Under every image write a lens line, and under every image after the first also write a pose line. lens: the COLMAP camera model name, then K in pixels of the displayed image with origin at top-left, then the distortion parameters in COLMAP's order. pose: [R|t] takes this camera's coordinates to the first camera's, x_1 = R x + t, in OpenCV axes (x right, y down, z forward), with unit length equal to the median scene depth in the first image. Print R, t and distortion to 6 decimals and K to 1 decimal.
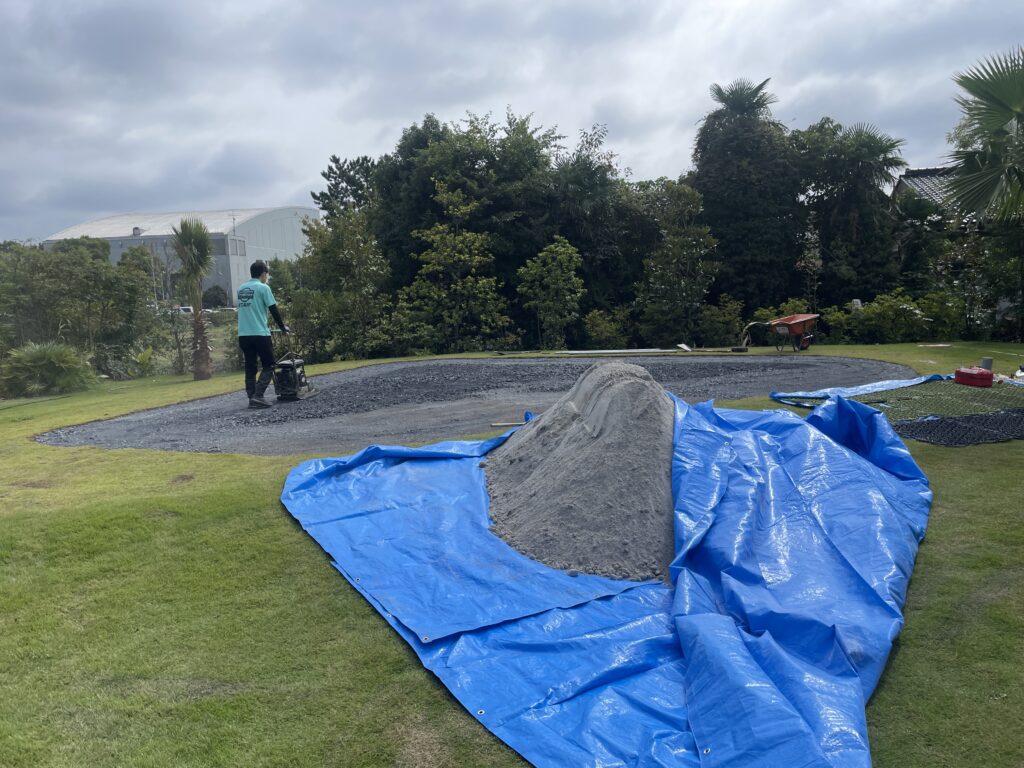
lens RADIAL K [[786.5, 0, 511.7], [0, 786.5, 362.1], [0, 0, 1]] dist [0.144699, -0.204139]
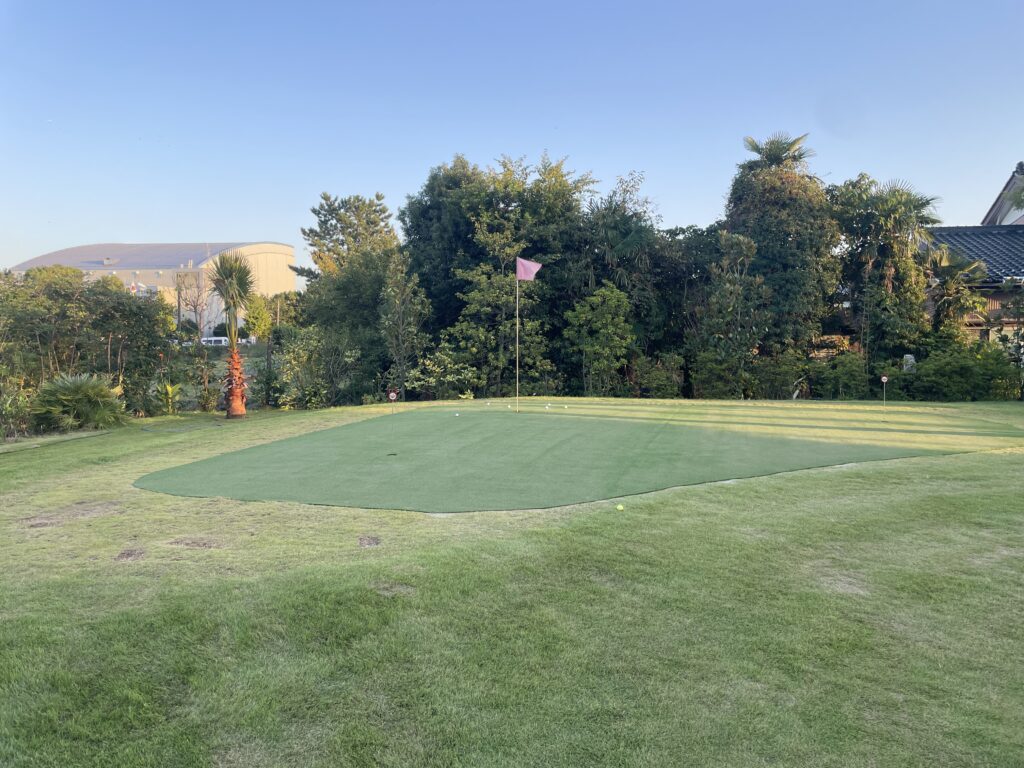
lens RADIAL K [[786.5, 0, 511.7], [0, 786.5, 362.1], [0, 0, 1]] dist [0.144699, -0.204139]
pose [[0.998704, 0.029073, 0.041762, -0.082878], [-0.026804, 0.998187, -0.053898, -0.001931], [-0.043254, 0.052709, 0.997673, 0.026970]]
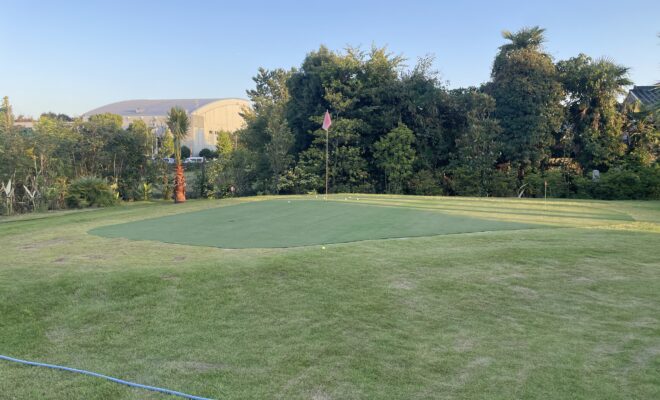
lens RADIAL K [[510.6, 0, 325.2], [0, 510.6, 183.7], [0, 0, 1]] dist [0.124709, -0.159489]
pose [[0.995803, 0.041384, -0.081635, -0.002622], [-0.044090, 0.998527, -0.031622, 0.001676], [0.080206, 0.035088, 0.996161, -0.029173]]
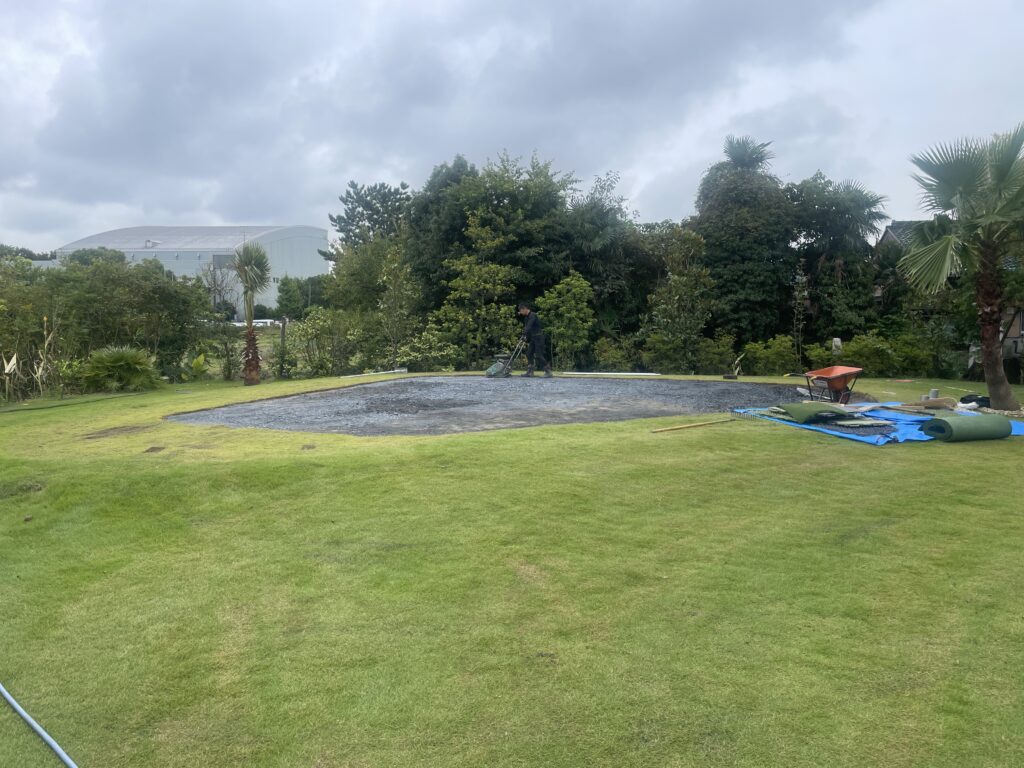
lens RADIAL K [[786.5, 0, 511.7], [0, 786.5, 362.1], [0, 0, 1]] dist [0.144699, -0.204139]
pose [[0.999151, 0.041196, 0.000904, -0.020498], [-0.041143, 0.998603, -0.033169, 0.009360], [-0.002269, 0.033104, 0.999449, -0.099229]]
